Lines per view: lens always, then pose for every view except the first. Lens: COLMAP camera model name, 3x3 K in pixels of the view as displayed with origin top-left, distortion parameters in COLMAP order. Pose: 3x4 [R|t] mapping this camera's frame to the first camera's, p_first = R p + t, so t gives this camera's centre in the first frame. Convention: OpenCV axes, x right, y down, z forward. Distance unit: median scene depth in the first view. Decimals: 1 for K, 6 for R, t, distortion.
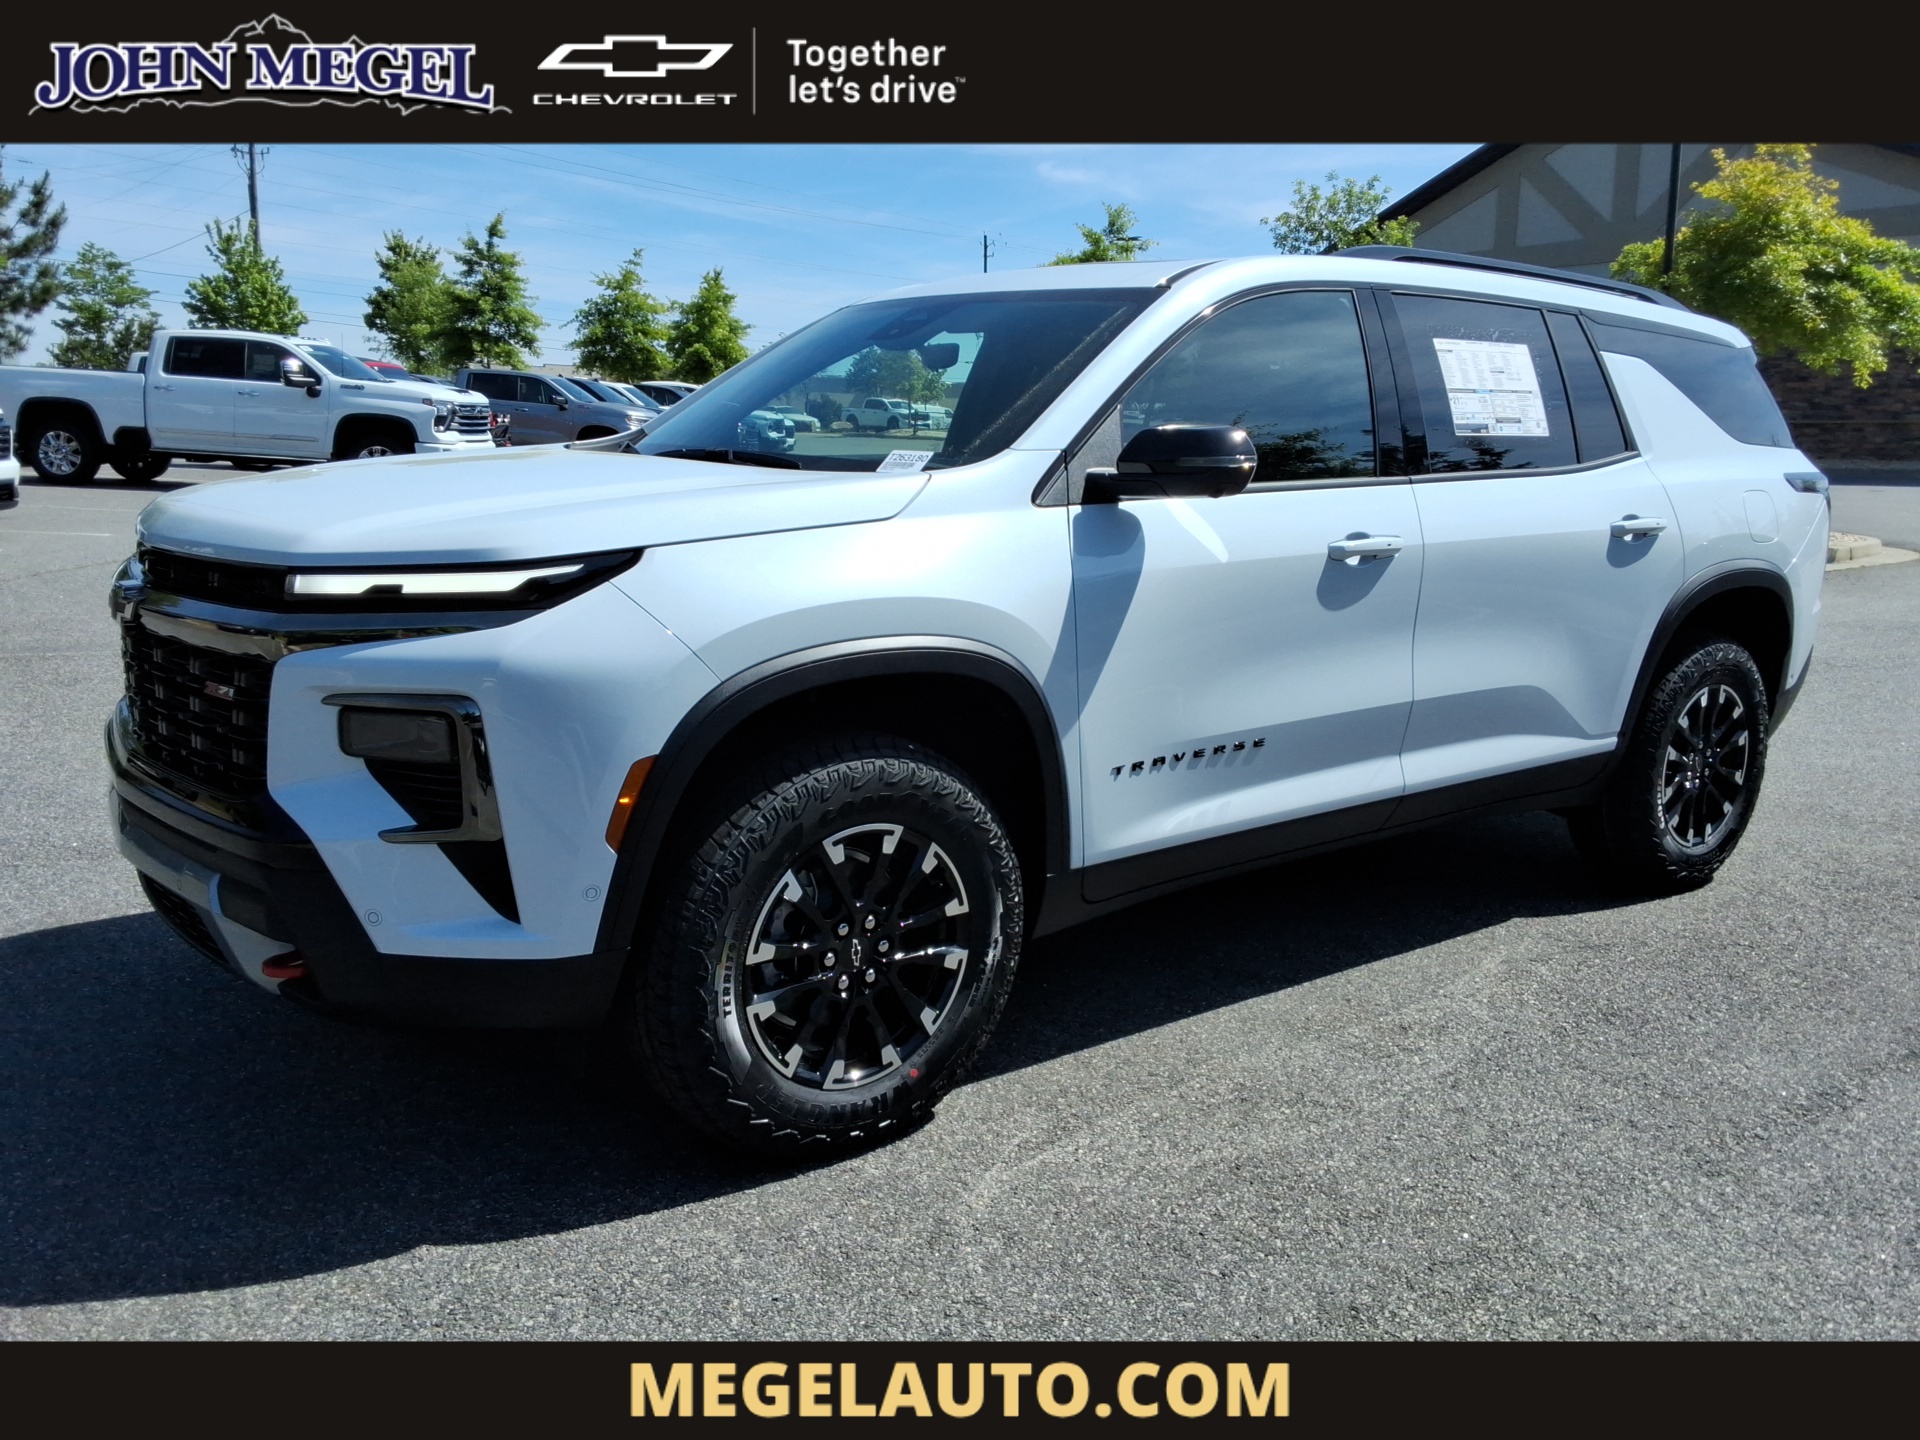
lens RADIAL K [[1542.6, 0, 965.3], [0, 1542.6, 725.5], [0, 0, 1]] dist [0.098695, -0.141375]
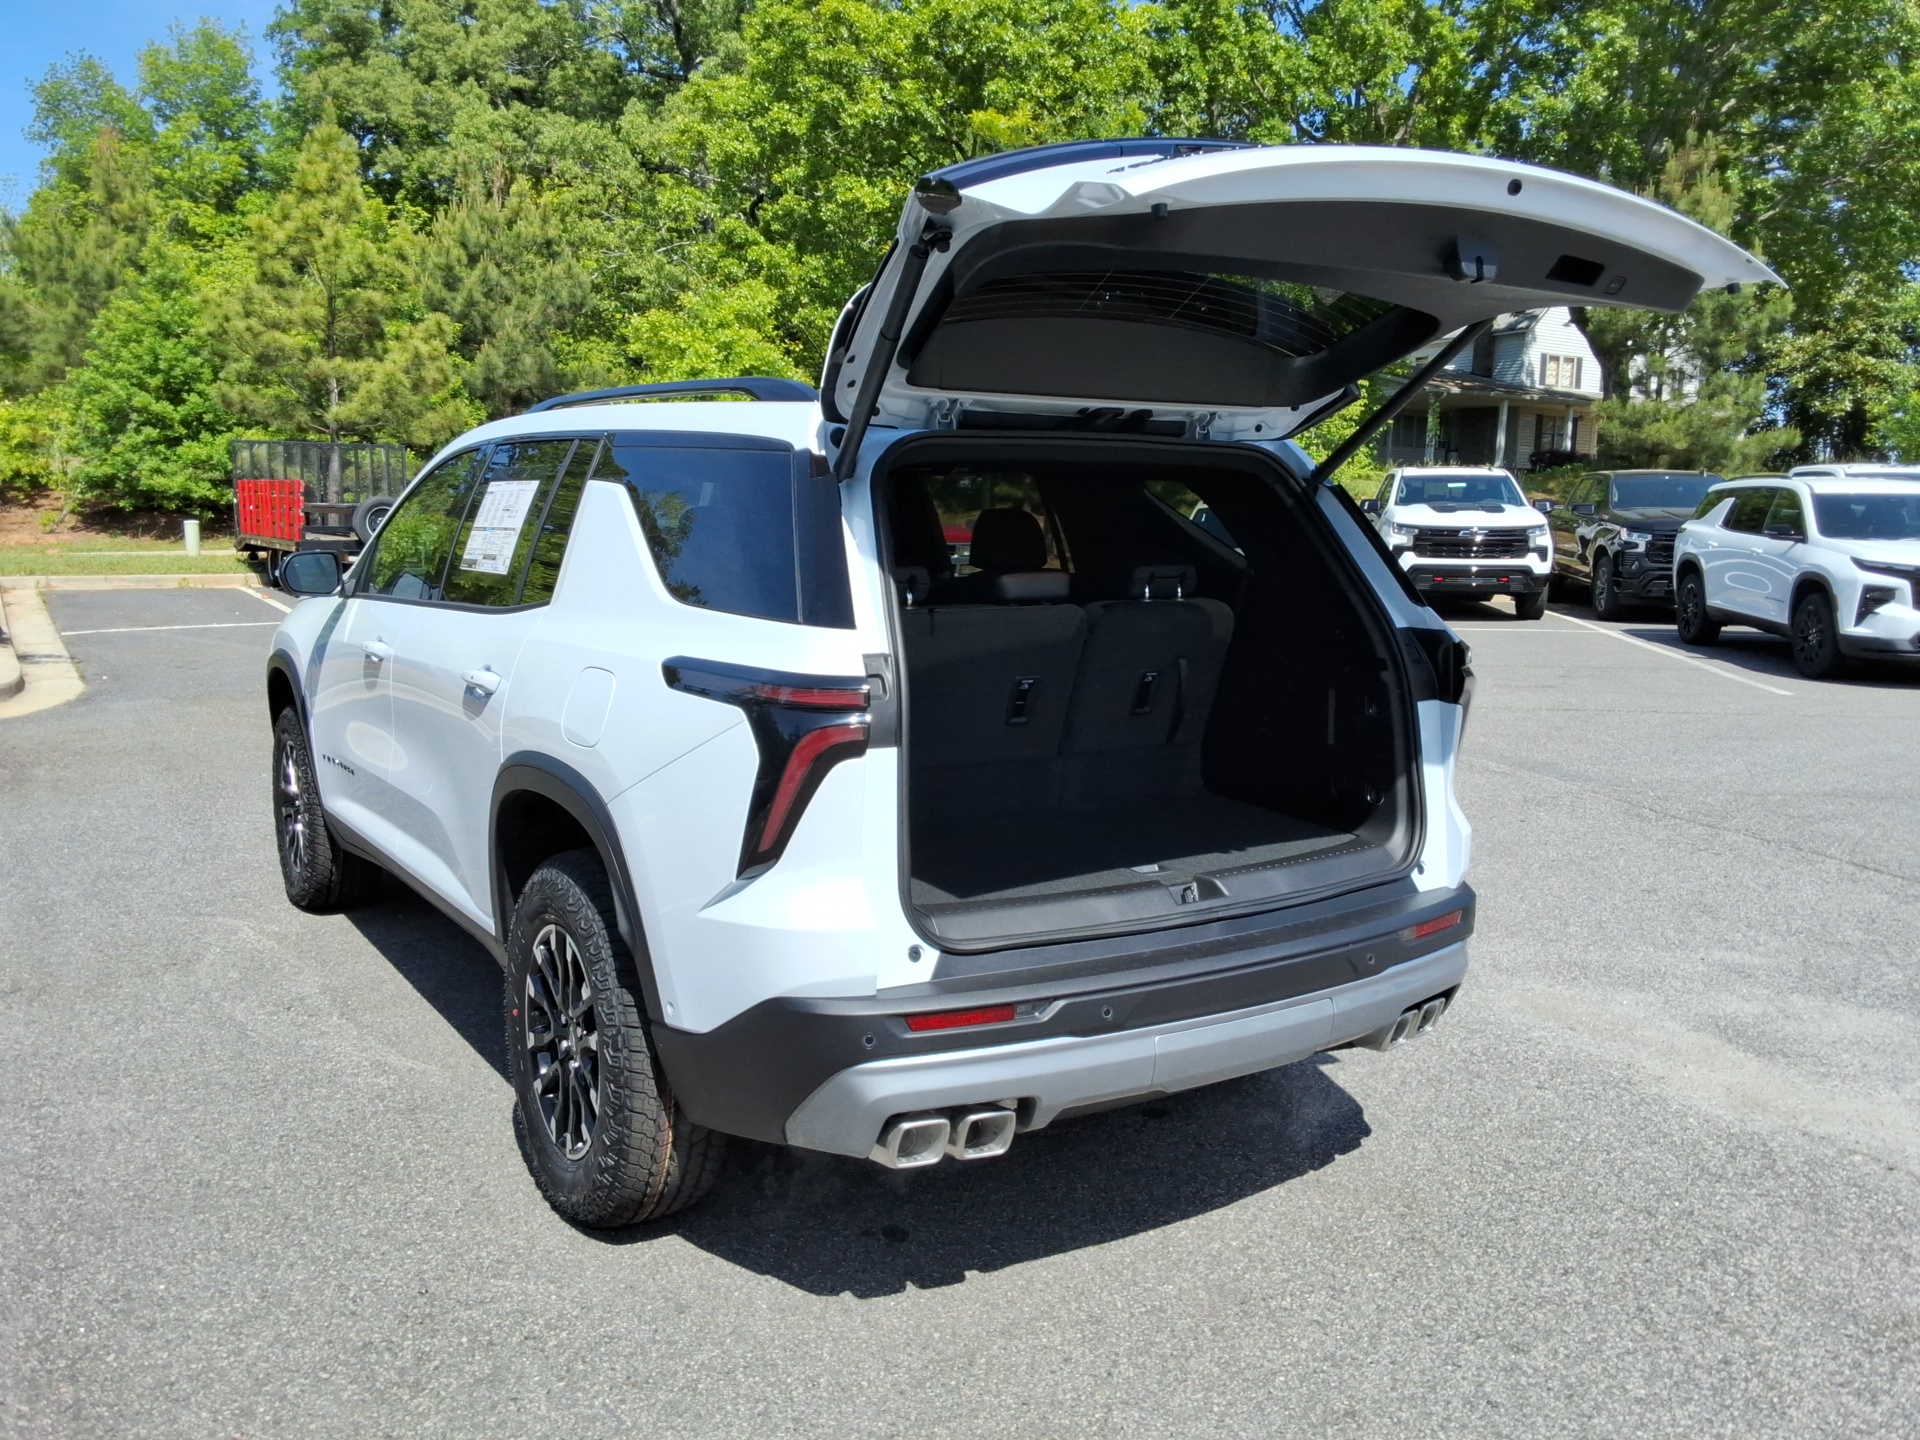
lens RADIAL K [[1542.6, 0, 972.4], [0, 1542.6, 713.5], [0, 0, 1]] dist [0.098695, -0.141375]
pose [[-0.081247, 0.102170, -0.991443, 1.697901], [-0.207368, 0.971231, 0.117081, -0.356768], [0.974883, 0.215106, -0.057723, 1.763606]]
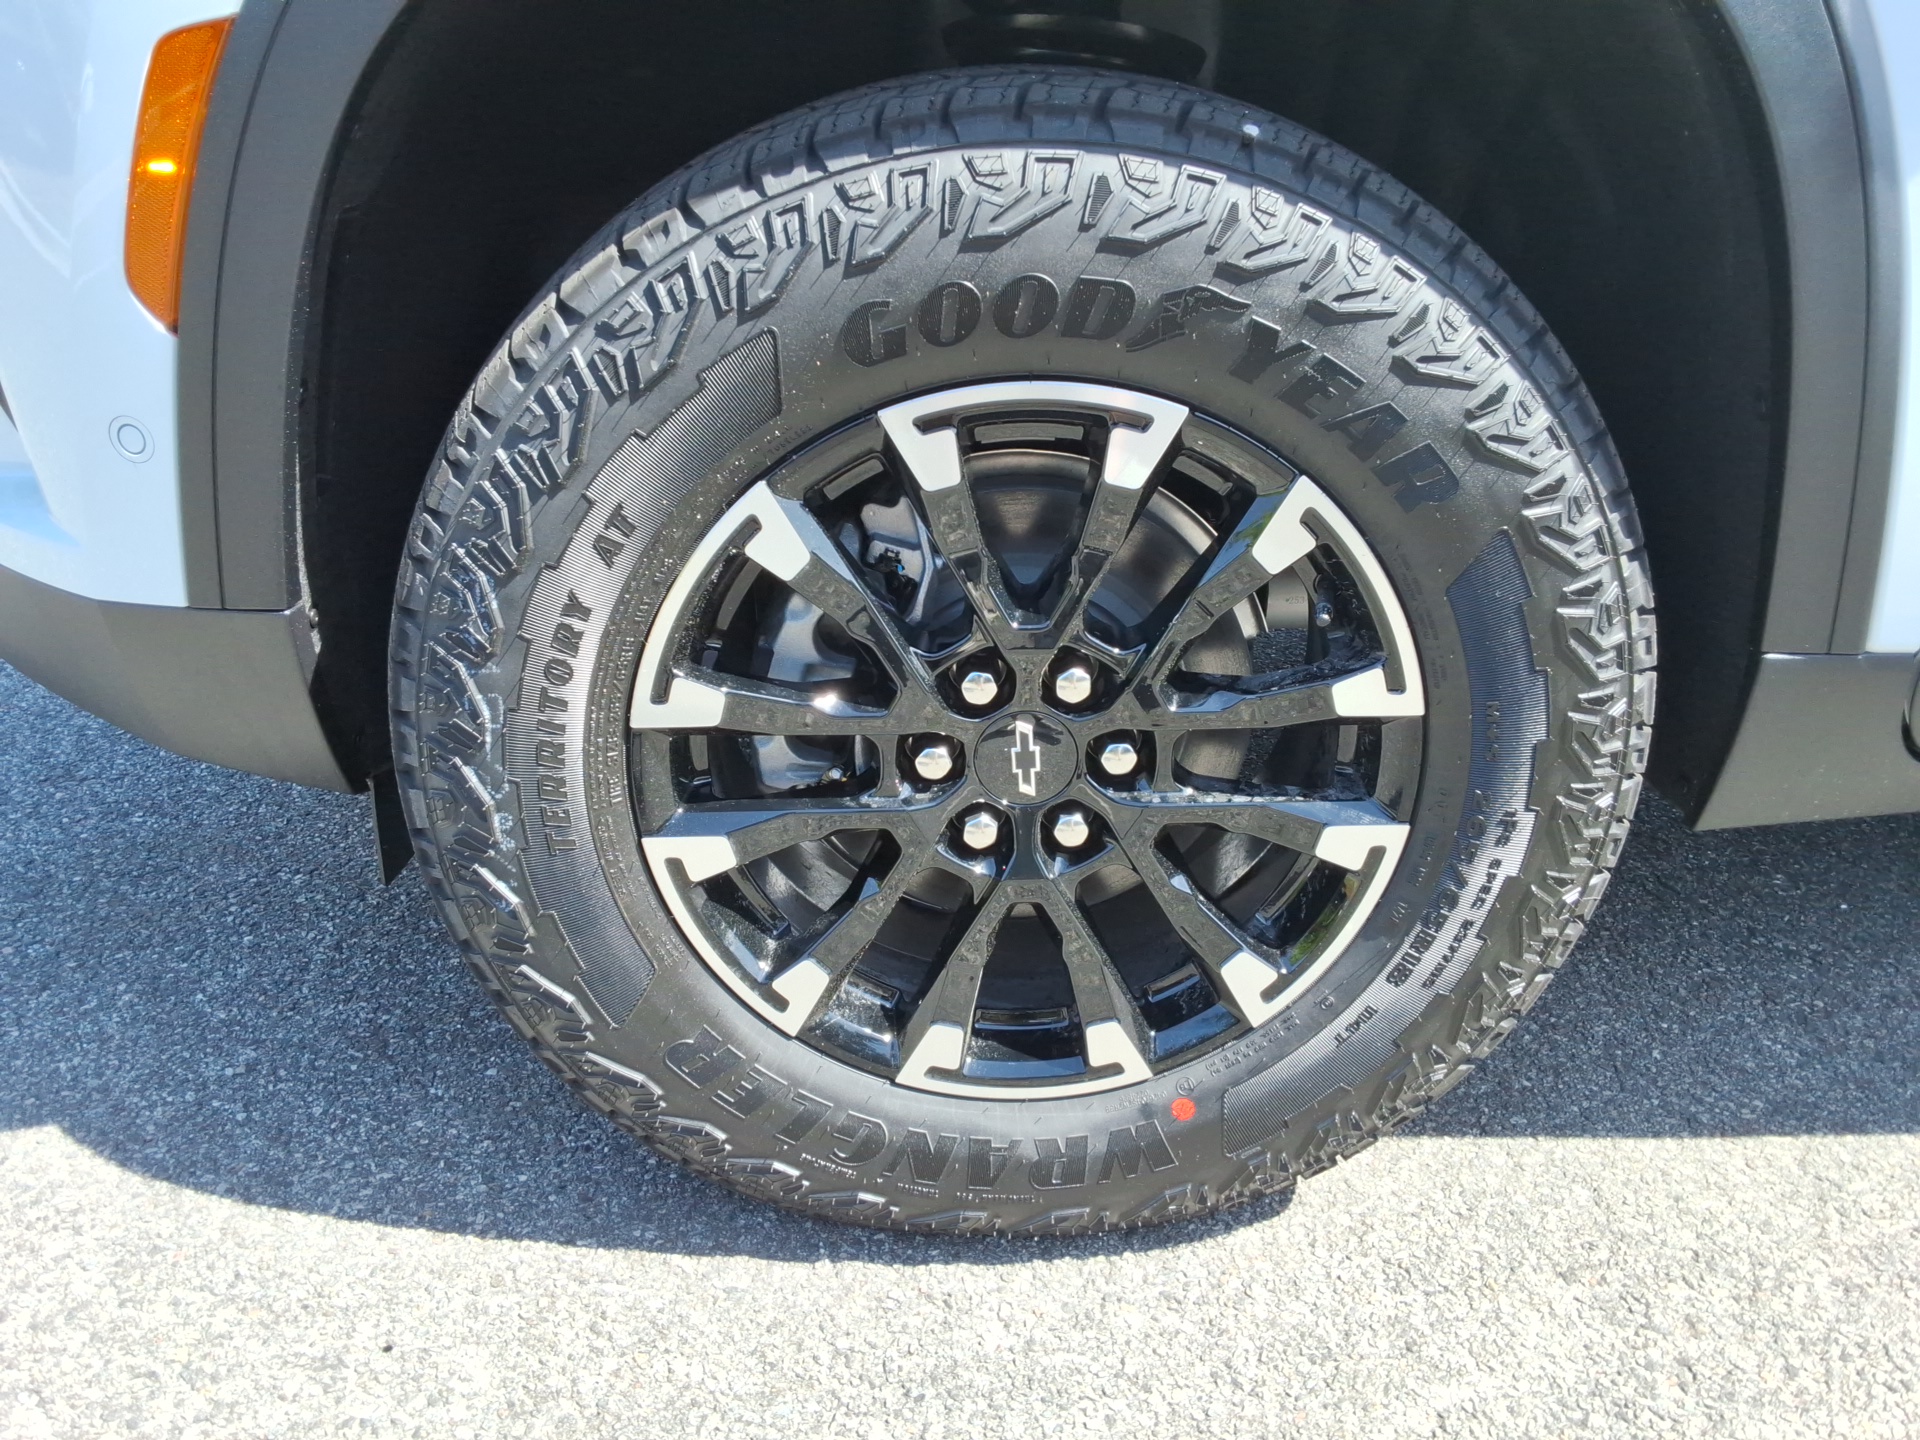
lens RADIAL K [[1542.6, 0, 990.0], [0, 1542.6, 726.6], [0, 0, 1]] dist [0.098695, -0.141375]
pose [[0.803716, 0.236252, -0.546100, 0.100371], [-0.105770, 0.959905, 0.259605, 0.045215], [0.585537, -0.150888, 0.796480, 0.647827]]
